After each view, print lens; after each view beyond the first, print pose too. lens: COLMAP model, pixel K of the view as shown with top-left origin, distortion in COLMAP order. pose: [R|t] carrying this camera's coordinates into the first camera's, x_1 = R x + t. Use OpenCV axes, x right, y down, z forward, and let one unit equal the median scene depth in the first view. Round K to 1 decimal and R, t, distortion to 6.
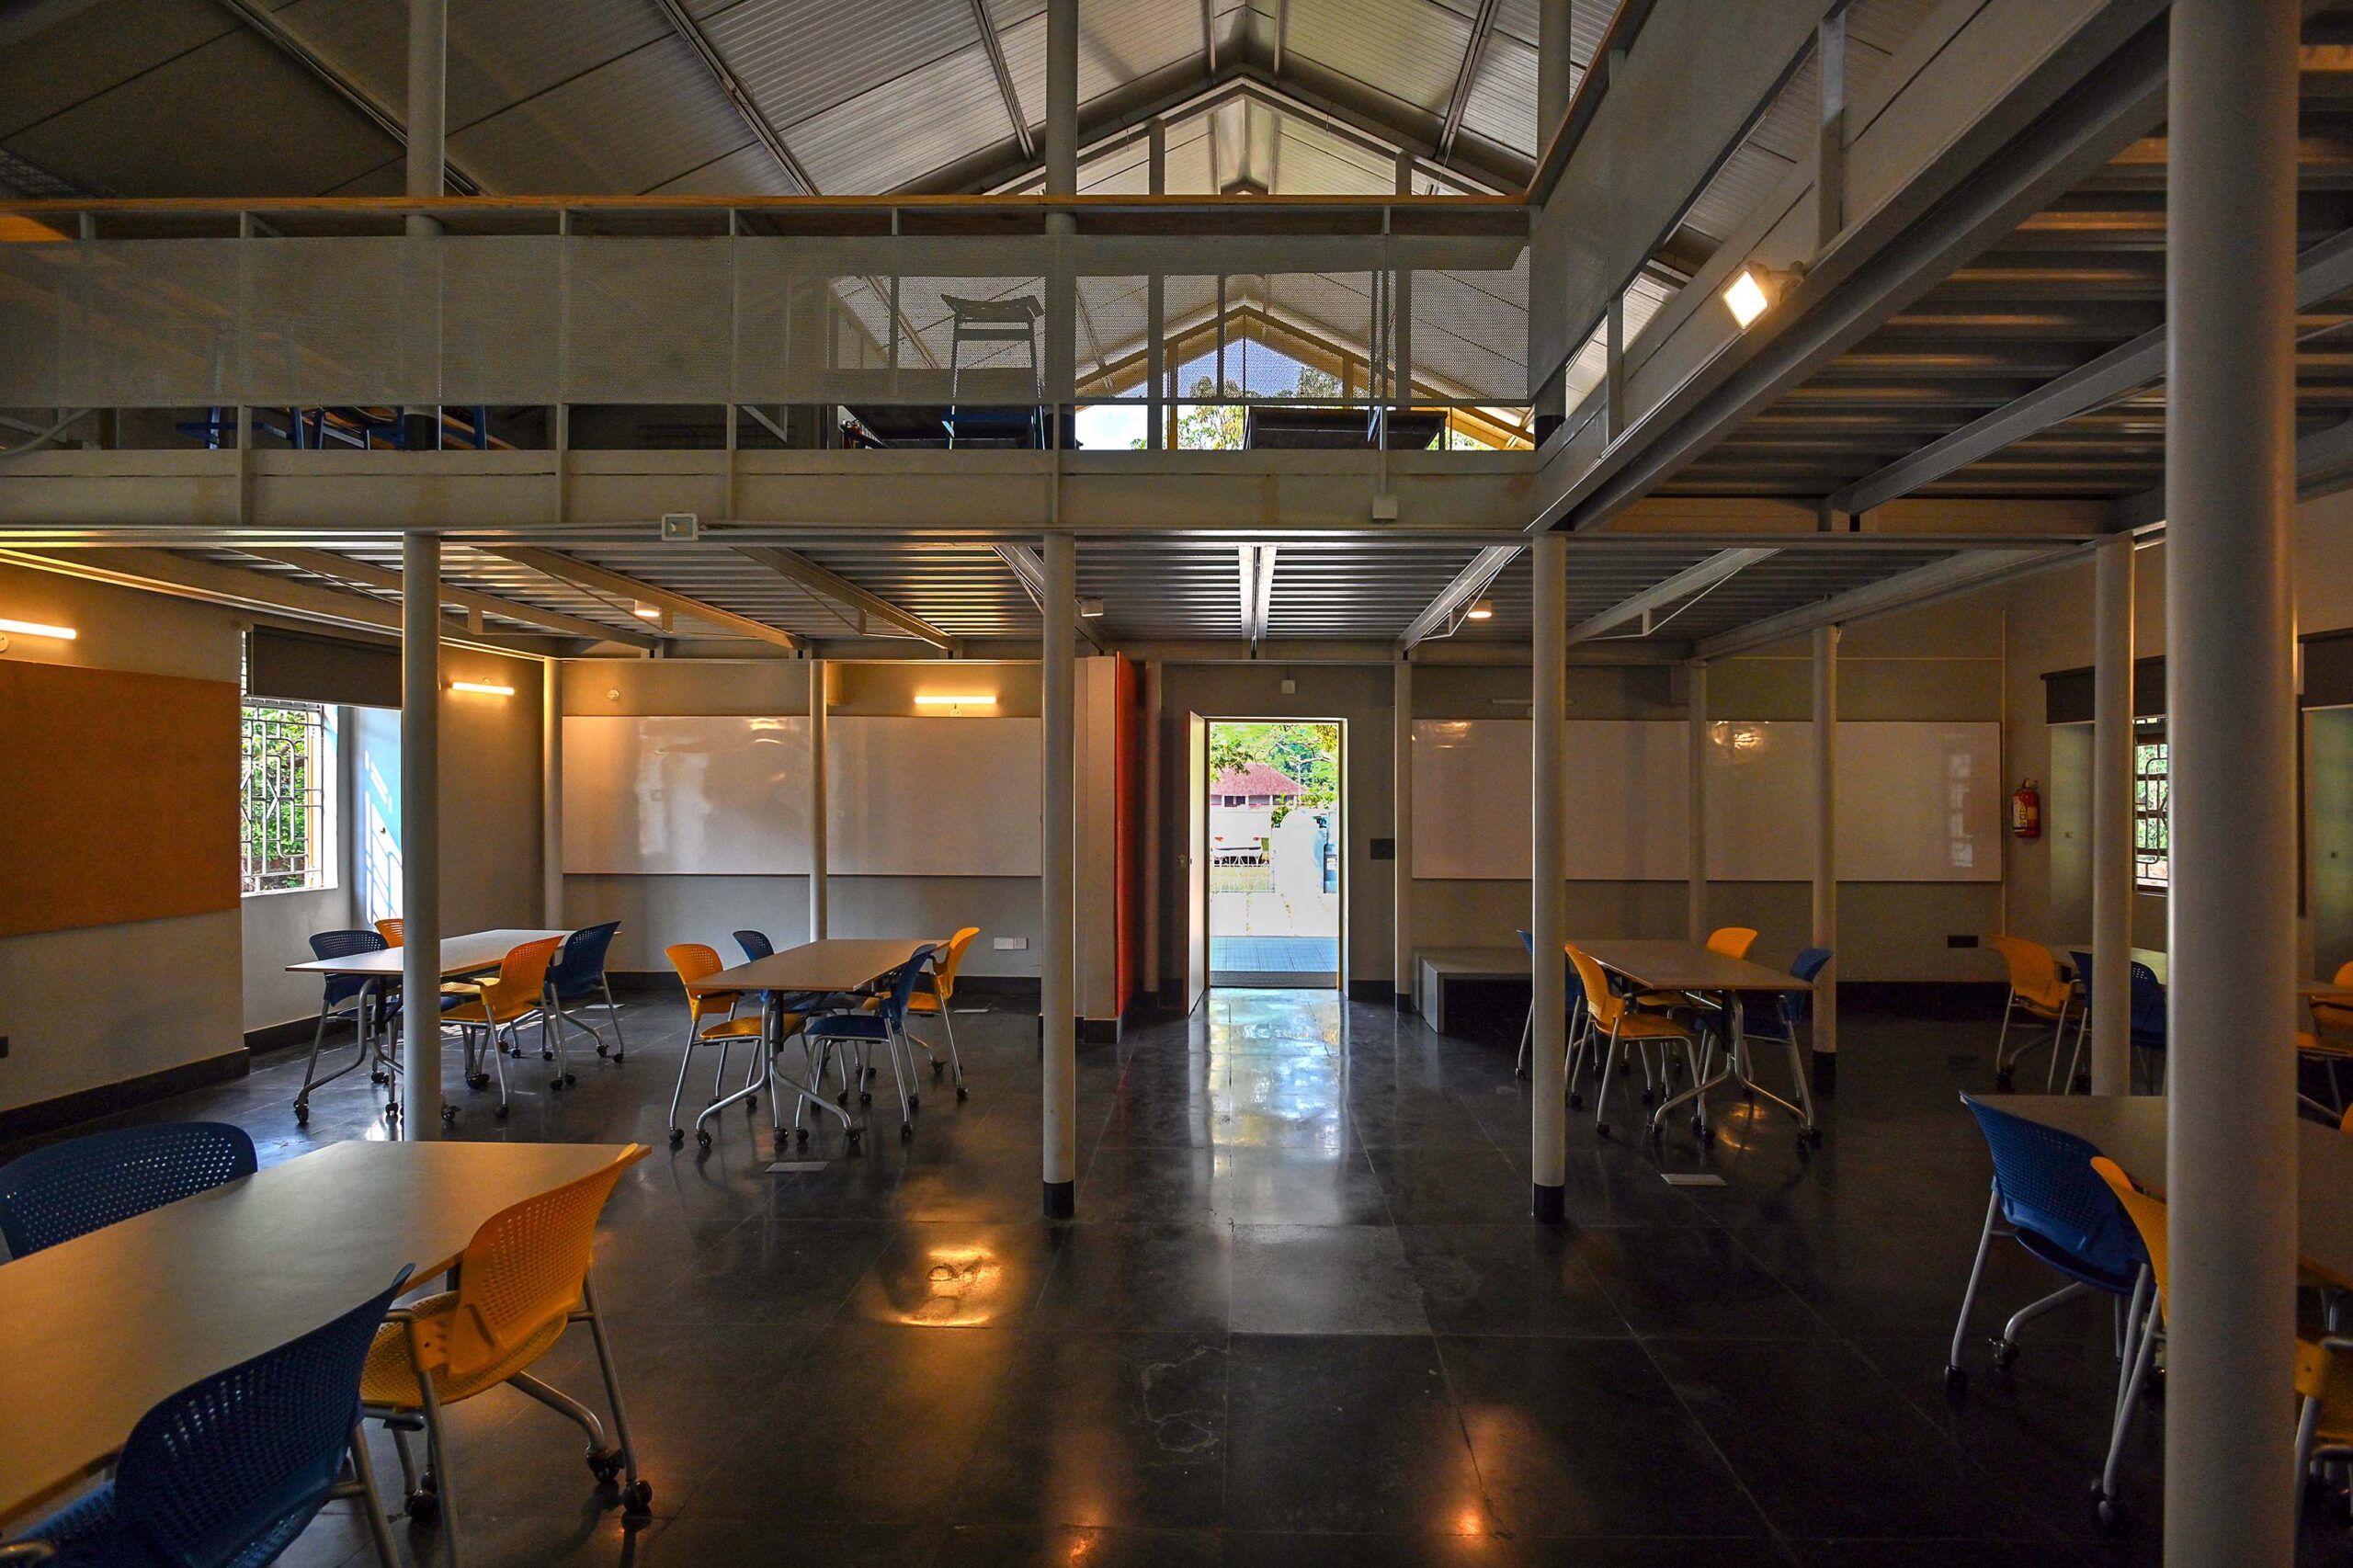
lens RADIAL K [[1144.6, 0, 1195.0], [0, 1144.6, 797.2], [0, 0, 1]] dist [-0.006219, -0.000959]
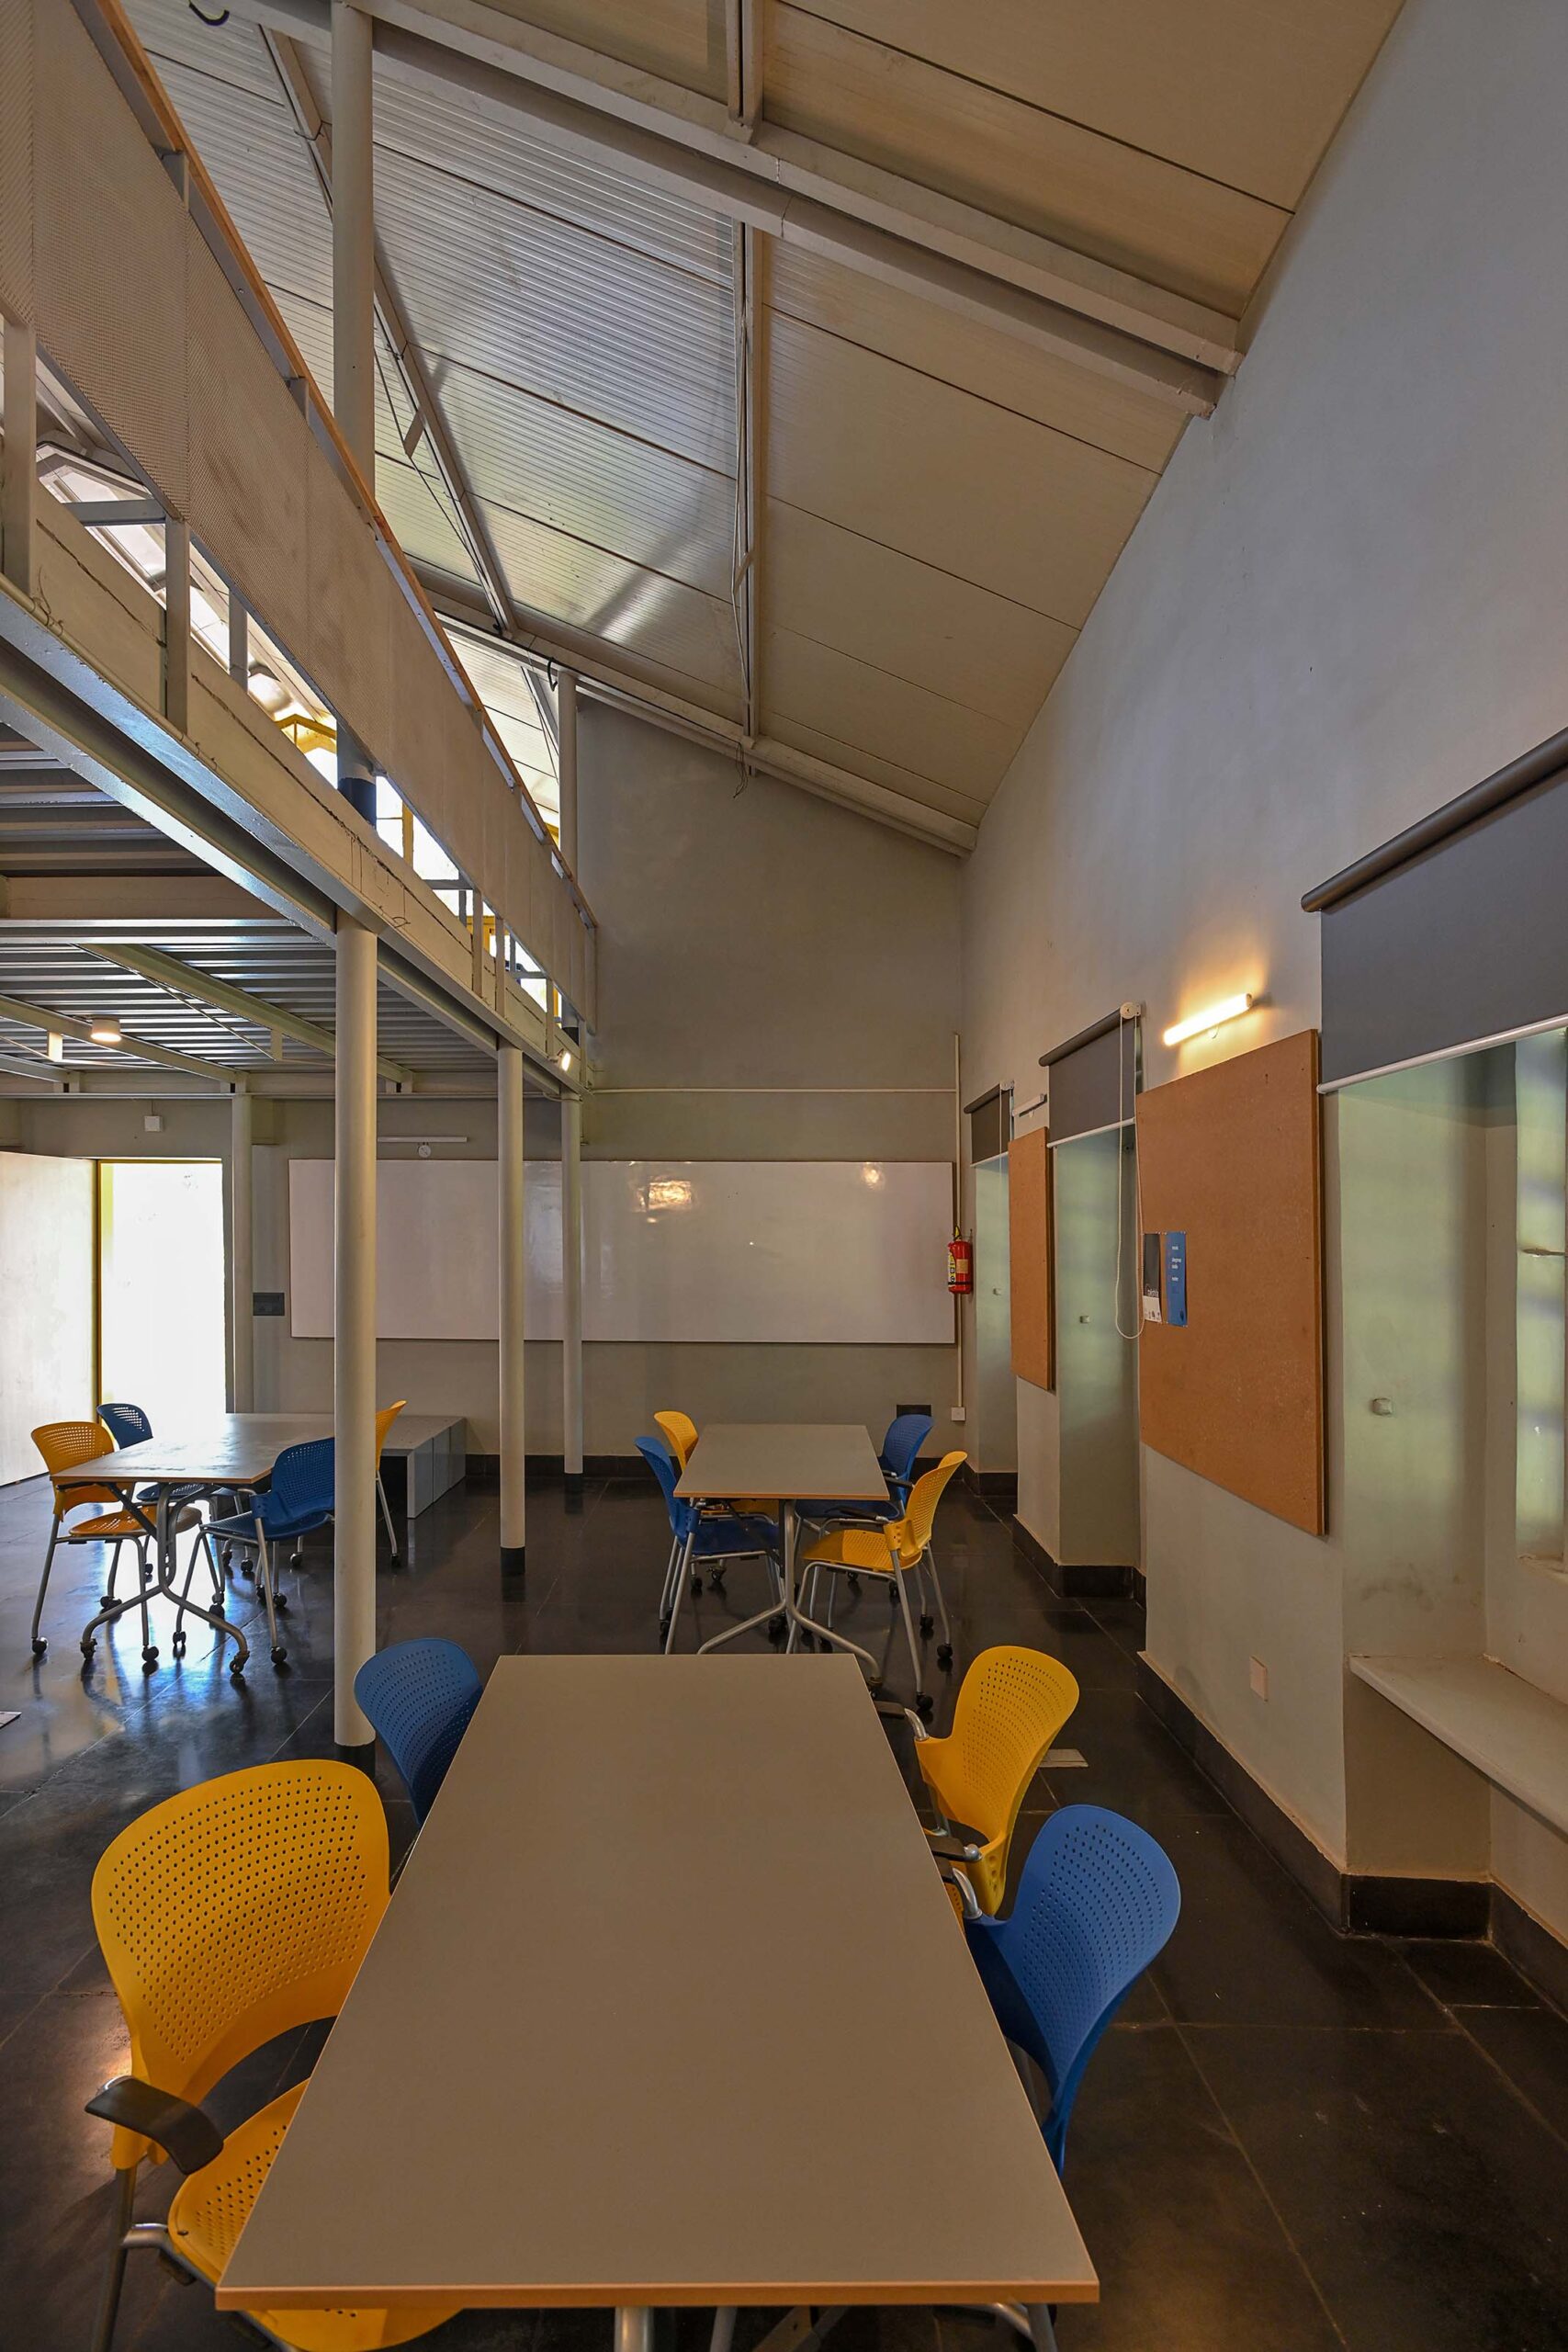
lens RADIAL K [[1144.0, 0, 747.9], [0, 1144.0, 1233.9], [0, 0, 1]] dist [-0.006219, -0.000959]
pose [[0.999882, 0.001405, -0.015283, 0.852328], [-0.001553, 0.999951, -0.009734, -0.003123], [0.015269, 0.009756, 0.999836, 0.167075]]
